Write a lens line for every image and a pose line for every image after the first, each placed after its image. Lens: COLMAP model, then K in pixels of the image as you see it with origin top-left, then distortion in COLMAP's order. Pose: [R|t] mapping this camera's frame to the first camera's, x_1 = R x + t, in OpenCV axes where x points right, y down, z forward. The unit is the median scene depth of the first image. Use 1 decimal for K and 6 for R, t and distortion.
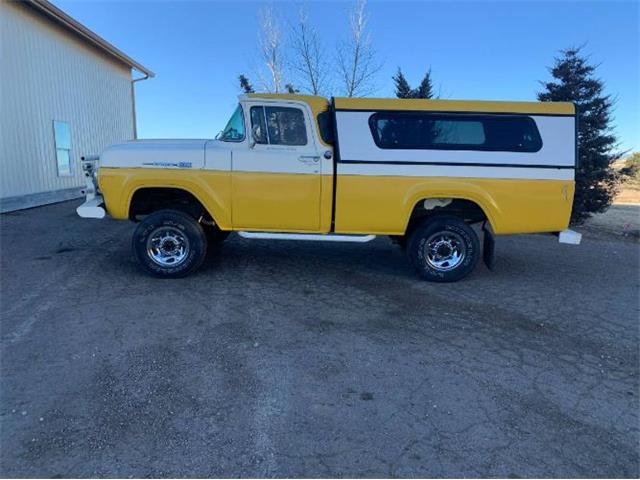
lens RADIAL K [[497.7, 0, 335.9], [0, 497.7, 240.6], [0, 0, 1]] dist [0.028178, -0.004486]
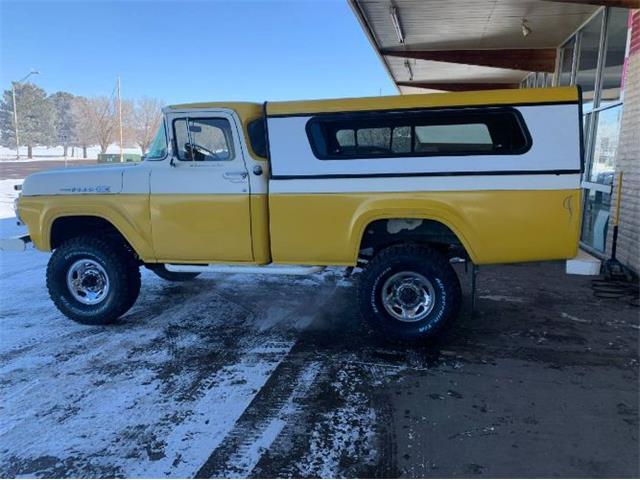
lens RADIAL K [[497.7, 0, 335.9], [0, 497.7, 240.6], [0, 0, 1]] dist [0.028178, -0.004486]
pose [[0.982473, -0.020820, -0.185237, 0.261113], [0.009116, 0.997920, -0.063811, -0.001209], [0.186180, 0.061004, 0.980620, 0.218167]]
